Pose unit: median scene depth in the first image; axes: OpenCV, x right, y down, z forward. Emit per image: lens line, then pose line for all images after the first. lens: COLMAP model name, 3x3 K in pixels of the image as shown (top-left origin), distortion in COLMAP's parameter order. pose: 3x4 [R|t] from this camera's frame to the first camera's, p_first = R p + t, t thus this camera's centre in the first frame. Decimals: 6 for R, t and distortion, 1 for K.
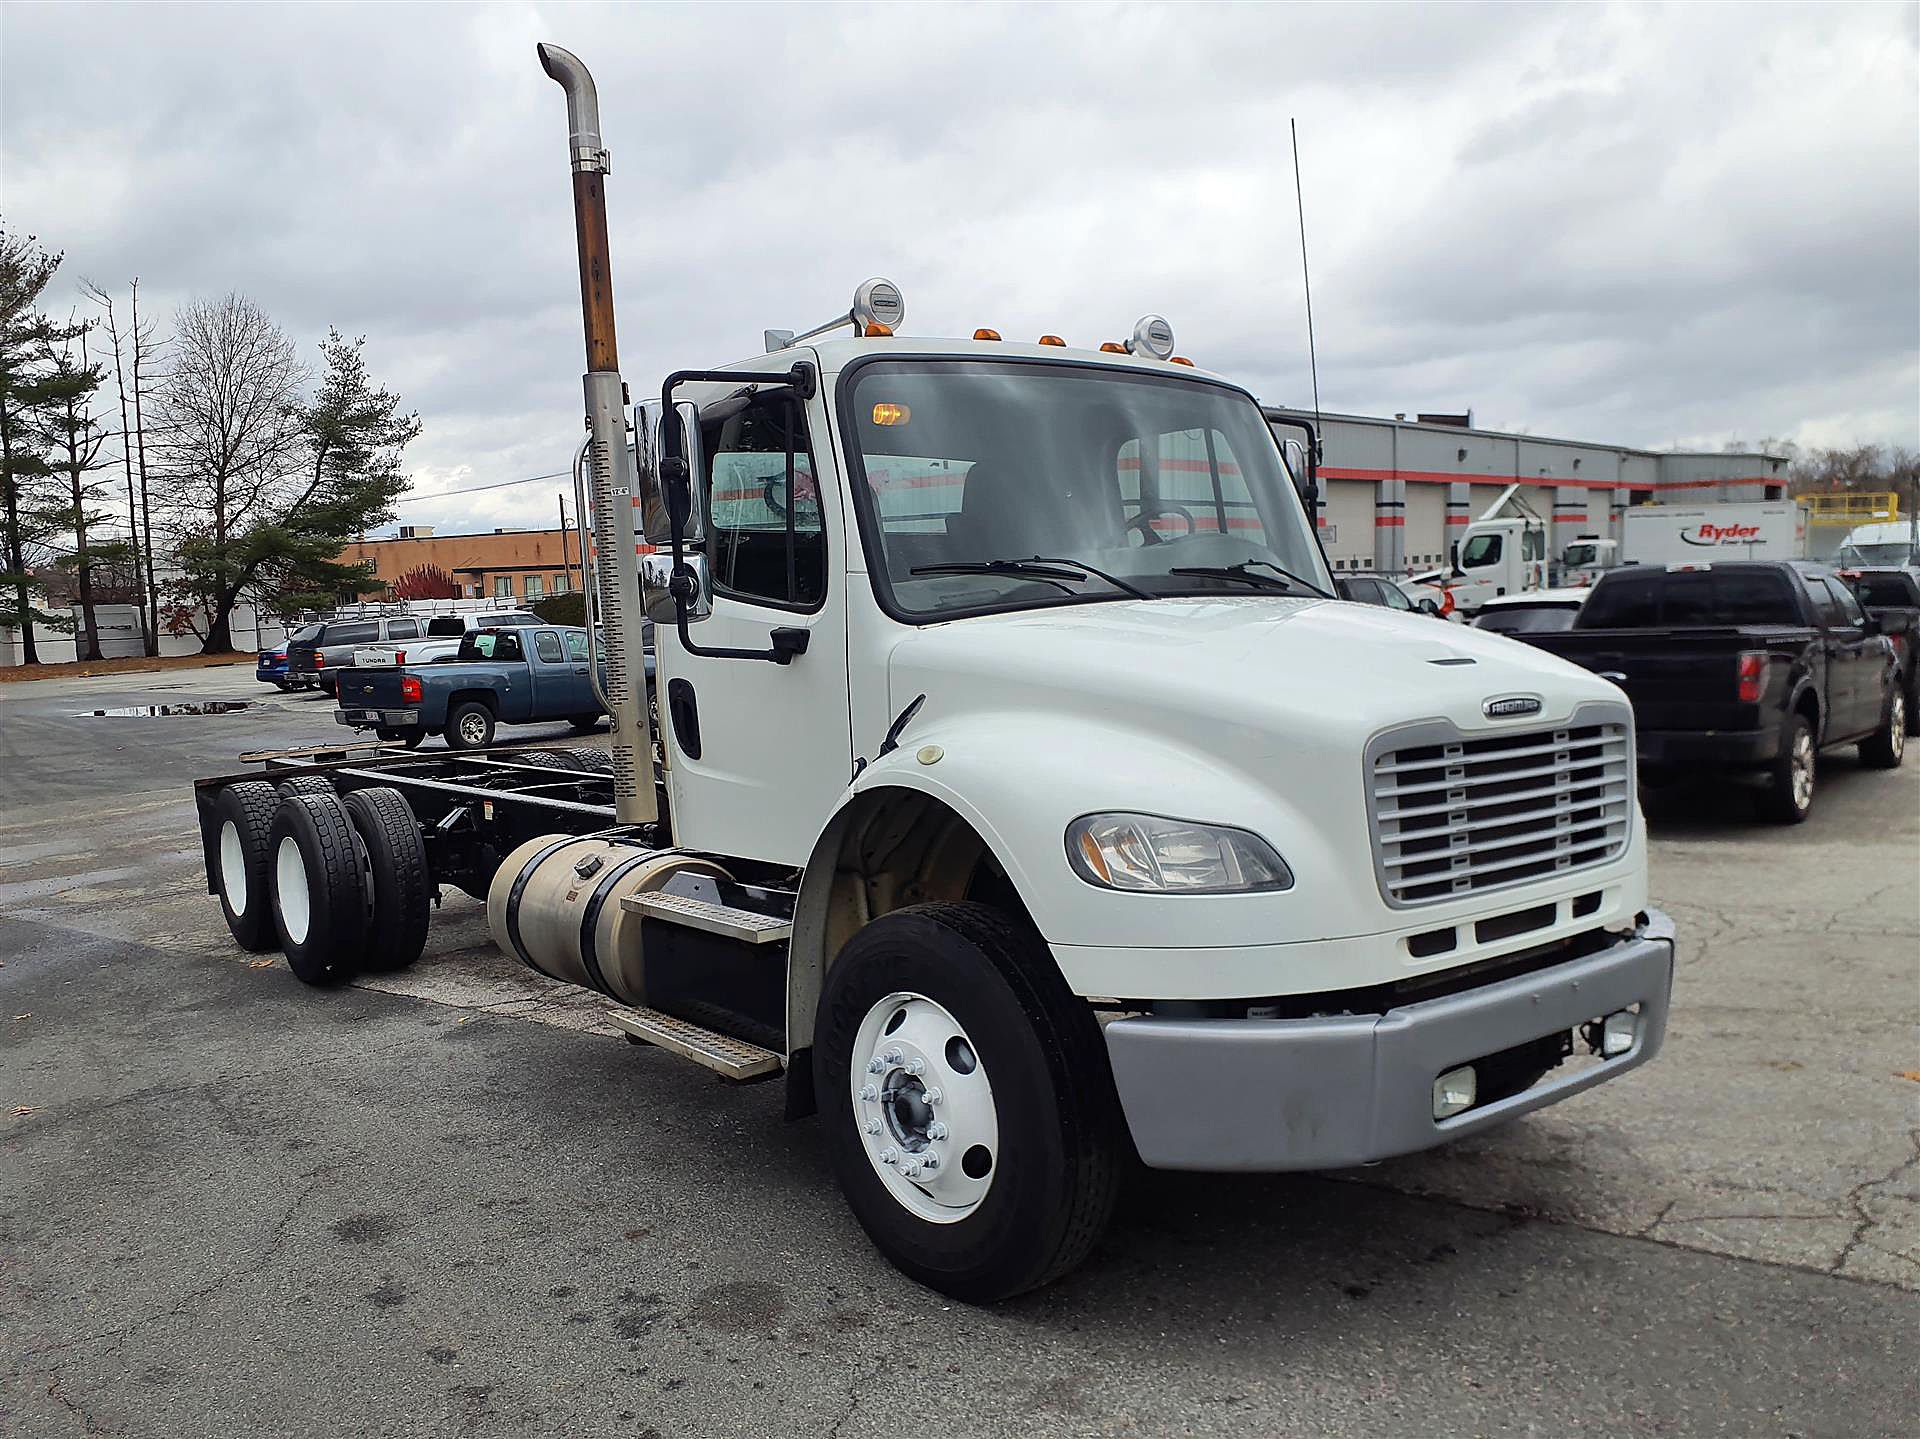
lens RADIAL K [[1507.4, 0, 956.5], [0, 1507.4, 797.9], [0, 0, 1]] dist [0.066128, 0.001018]
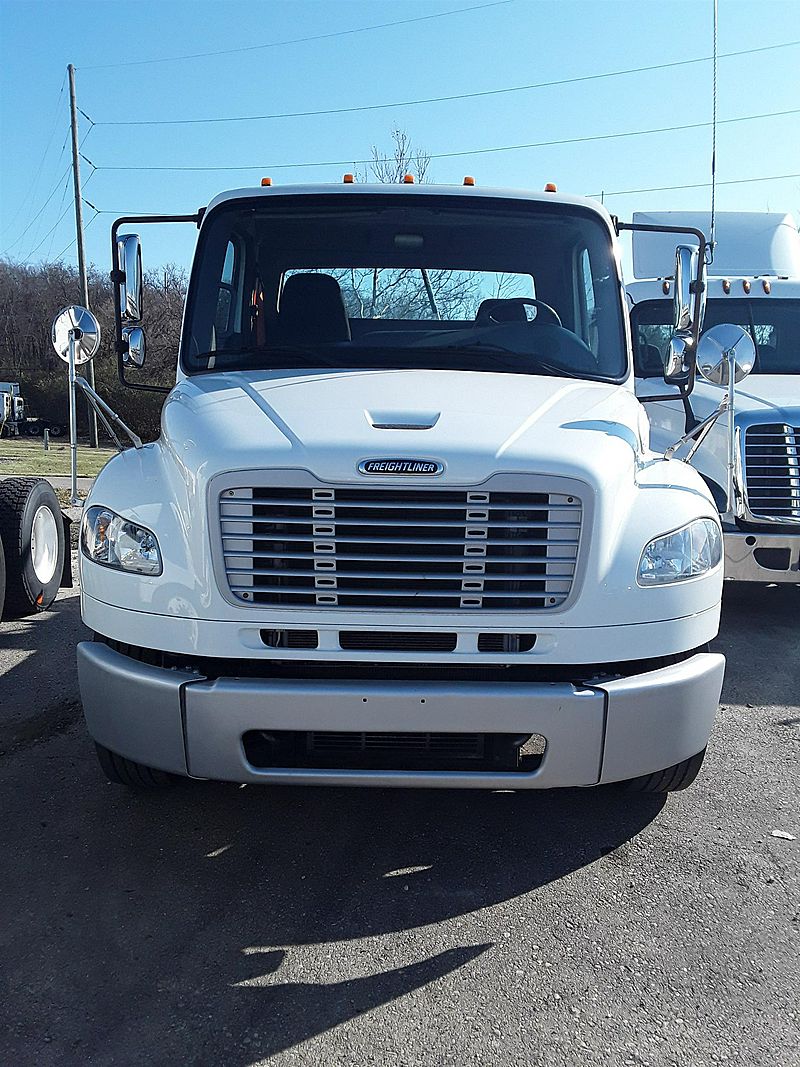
lens RADIAL K [[795.0, 0, 420.1], [0, 795.0, 539.6], [0, 0, 1]] dist [0.043432, -0.000168]
pose [[0.782928, 0.171590, -0.597980, 0.784951], [-0.113508, 0.984476, 0.133879, -0.092366], [0.611669, -0.036942, 0.790251, 0.519903]]
